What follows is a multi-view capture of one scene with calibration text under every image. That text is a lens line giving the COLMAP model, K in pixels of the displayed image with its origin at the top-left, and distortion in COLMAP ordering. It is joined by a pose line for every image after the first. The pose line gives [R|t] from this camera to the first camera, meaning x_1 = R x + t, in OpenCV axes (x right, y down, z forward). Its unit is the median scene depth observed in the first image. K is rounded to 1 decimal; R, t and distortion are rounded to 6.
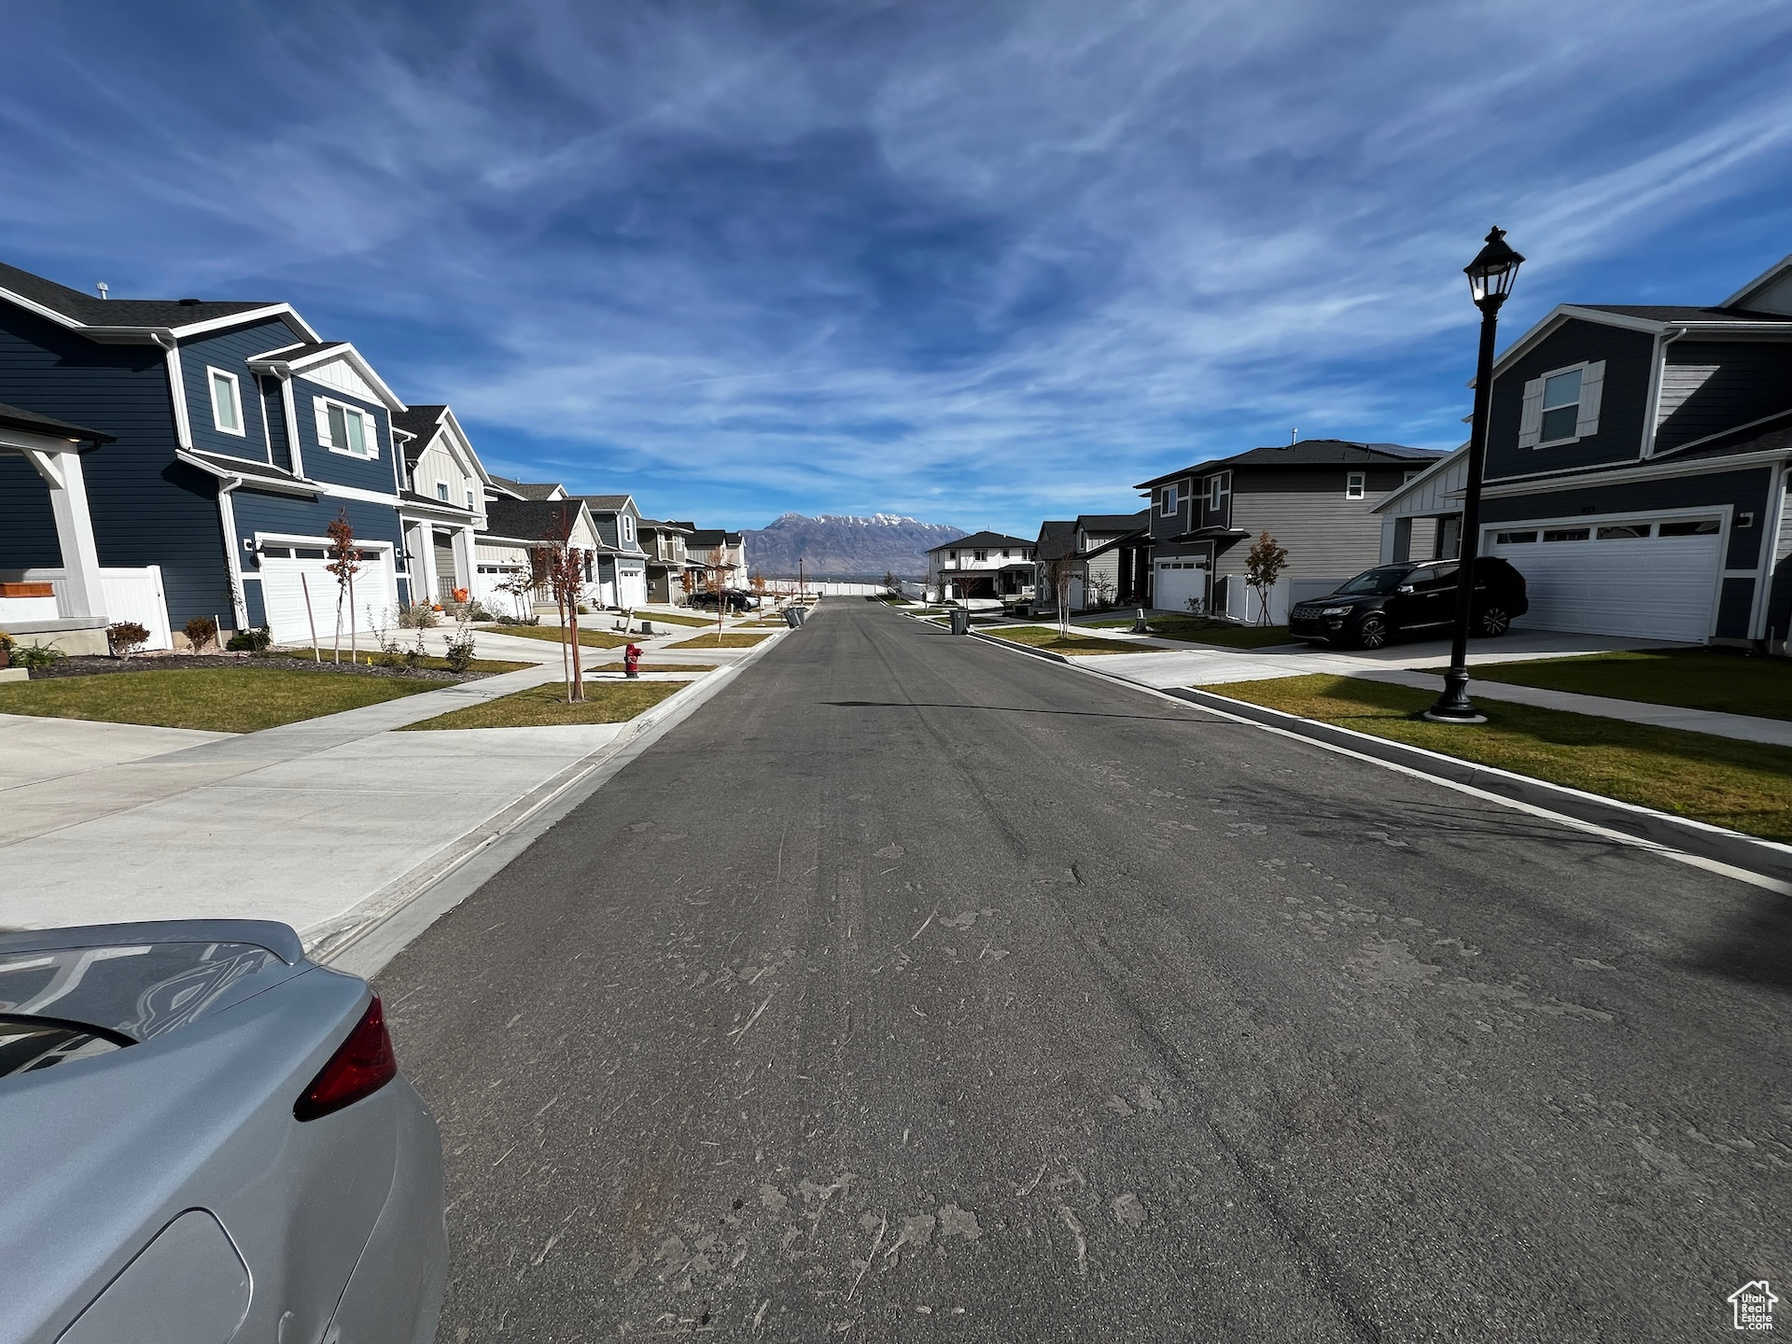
lens RADIAL K [[706.3, 0, 901.1], [0, 706.3, 677.9], [0, 0, 1]] dist [-0.004584, -0.000537]
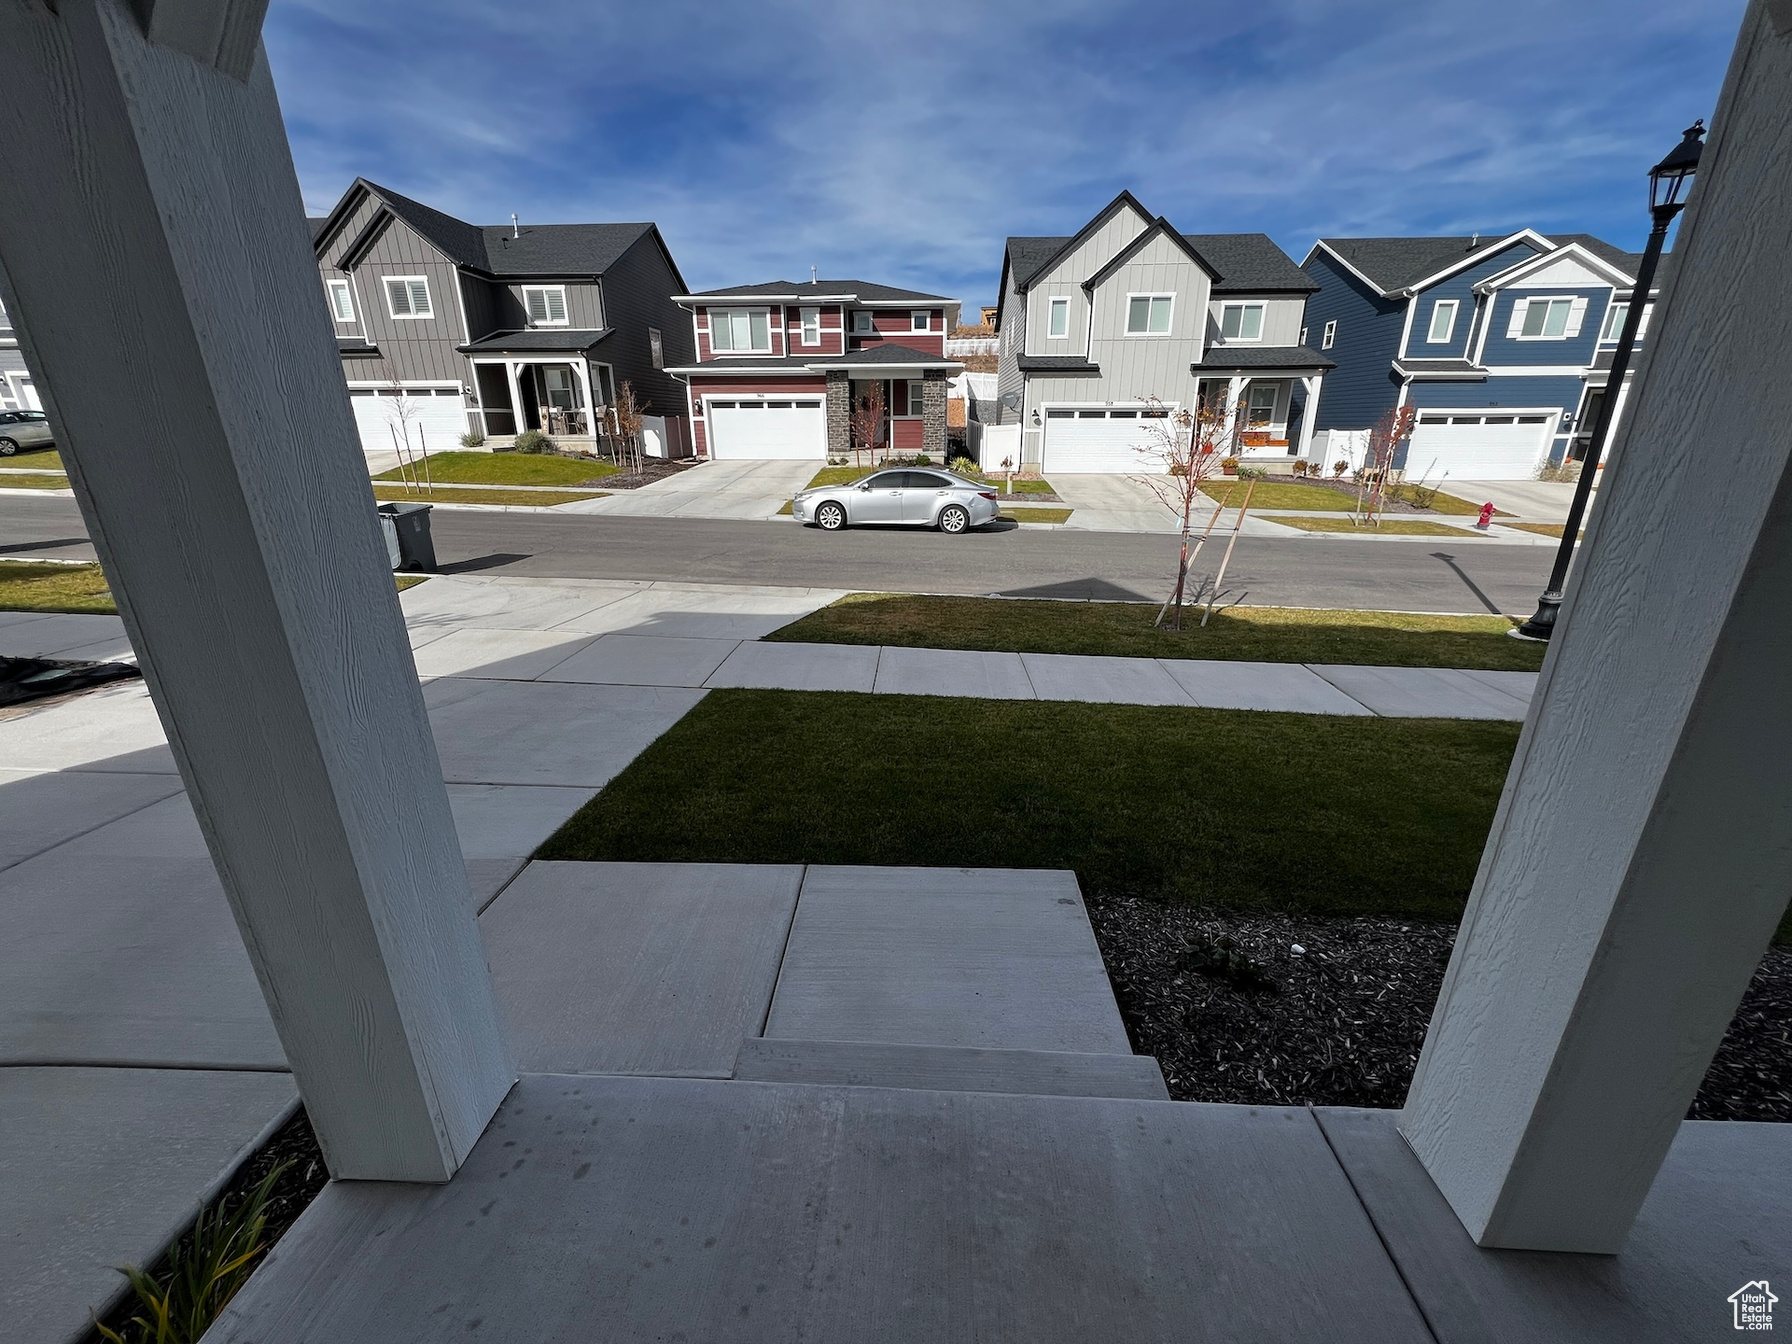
lens RADIAL K [[706.3, 0, 894.5], [0, 706.3, 674.9], [0, 0, 1]] dist [-0.004584, -0.000537]
pose [[-0.137350, 0.339539, -0.930510, 0.906665], [-0.136080, 0.924037, 0.357264, -0.052281], [0.981131, 0.175694, -0.080712, 0.053299]]
